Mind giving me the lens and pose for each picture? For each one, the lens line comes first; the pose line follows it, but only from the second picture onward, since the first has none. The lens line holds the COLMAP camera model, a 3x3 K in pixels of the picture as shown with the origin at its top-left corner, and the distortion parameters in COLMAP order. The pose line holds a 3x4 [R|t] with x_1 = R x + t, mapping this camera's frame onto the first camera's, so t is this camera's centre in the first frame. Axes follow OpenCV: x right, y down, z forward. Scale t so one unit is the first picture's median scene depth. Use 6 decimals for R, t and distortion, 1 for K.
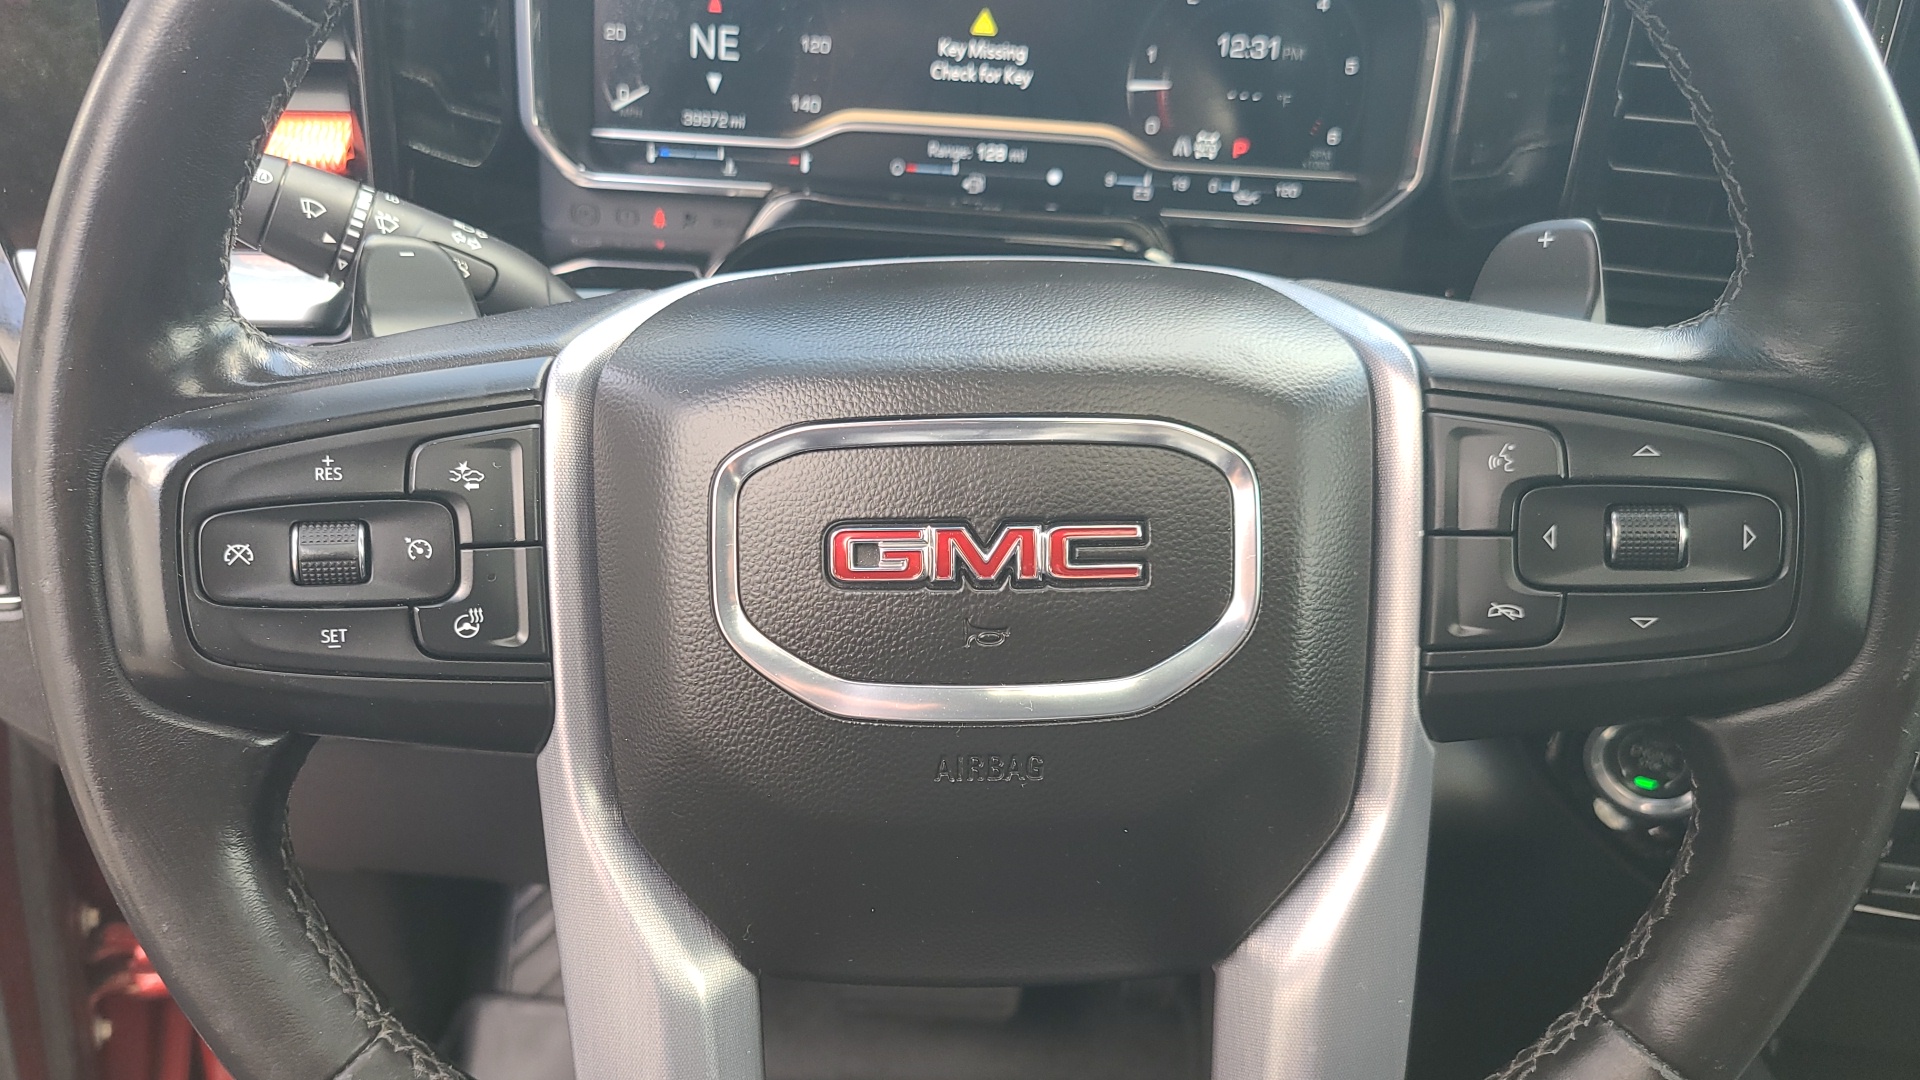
lens RADIAL K [[1521.6, 0, 947.4], [0, 1521.6, 545.5], [0, 0, 1]] dist [0.029965, -0.003480]
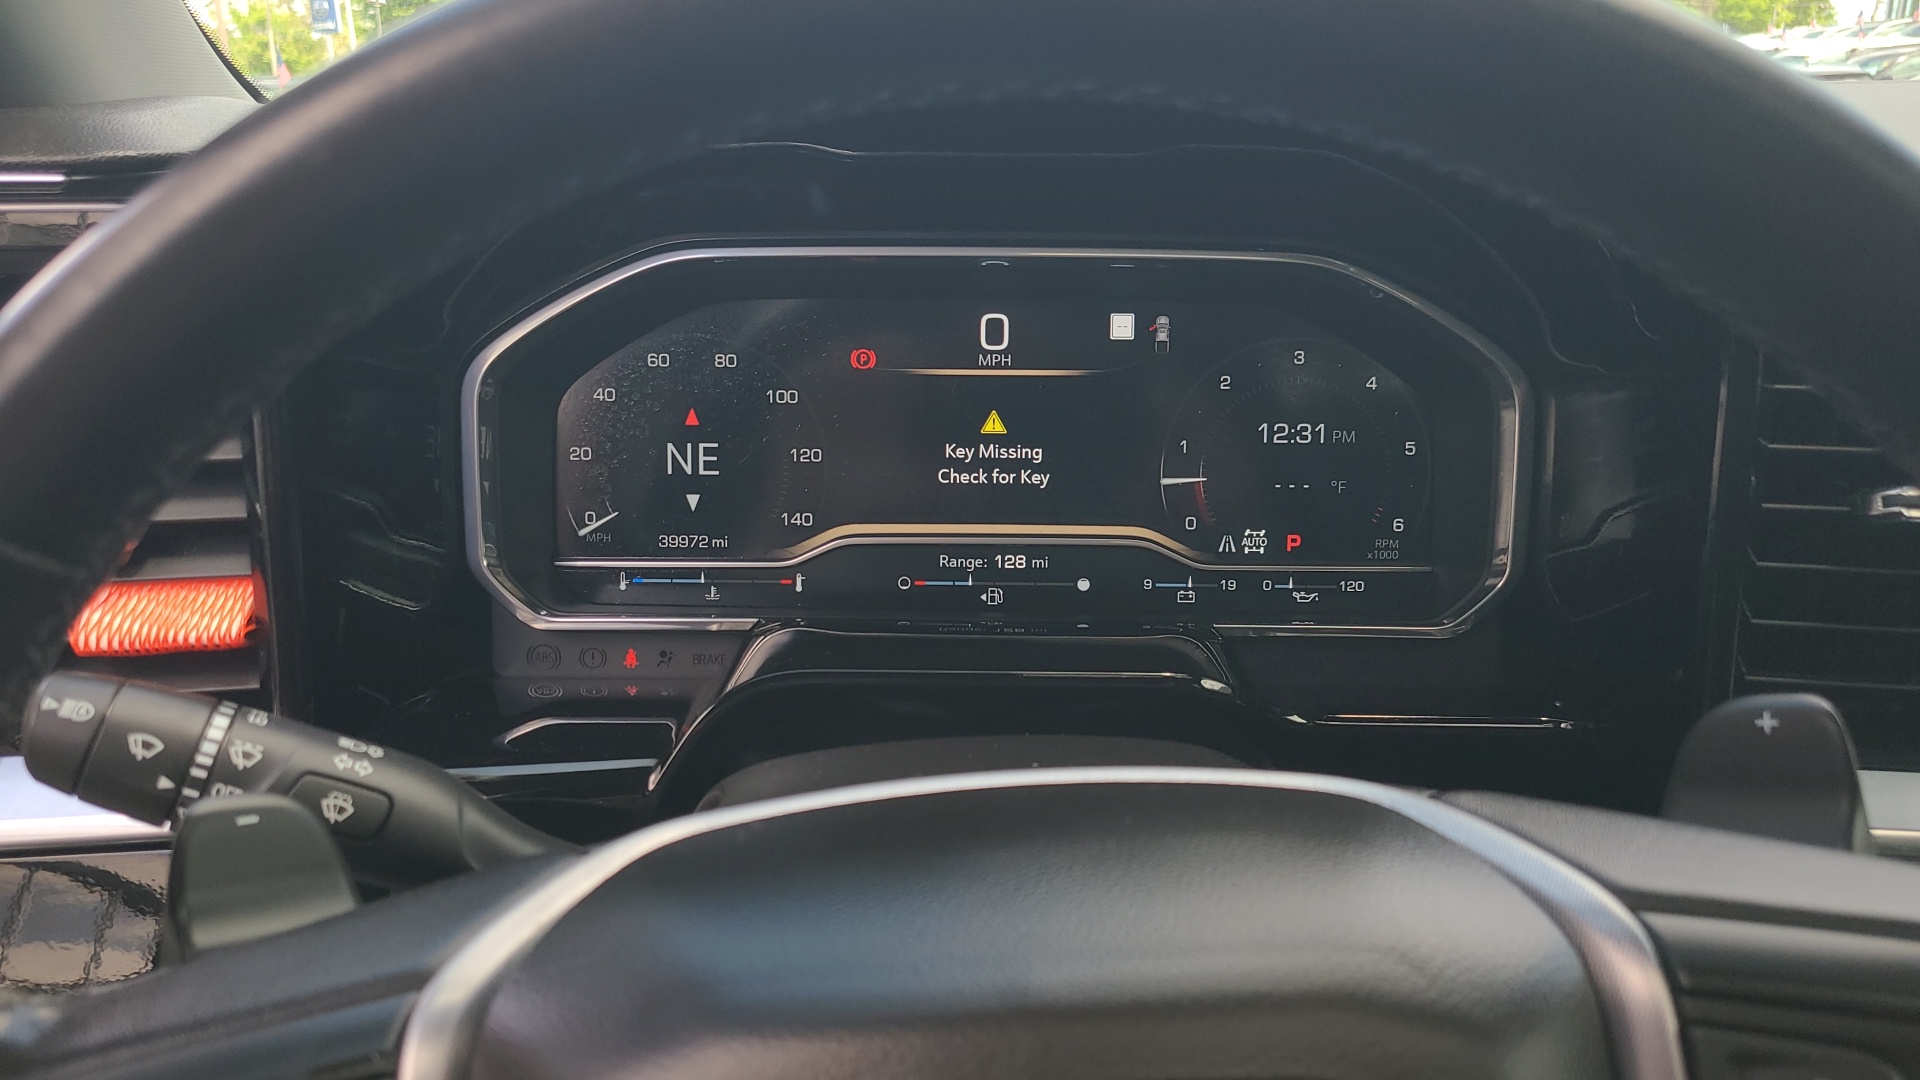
lens RADIAL K [[1407.9, 0, 969.0], [0, 1407.9, 537.2], [0, 0, 1]] dist [0.055866, -0.035982]
pose [[0.998517, -0.054174, 0.005439, 0.002077], [0.054242, 0.981143, -0.185518, -0.165630], [0.004714, 0.185538, 0.982626, 0.271612]]
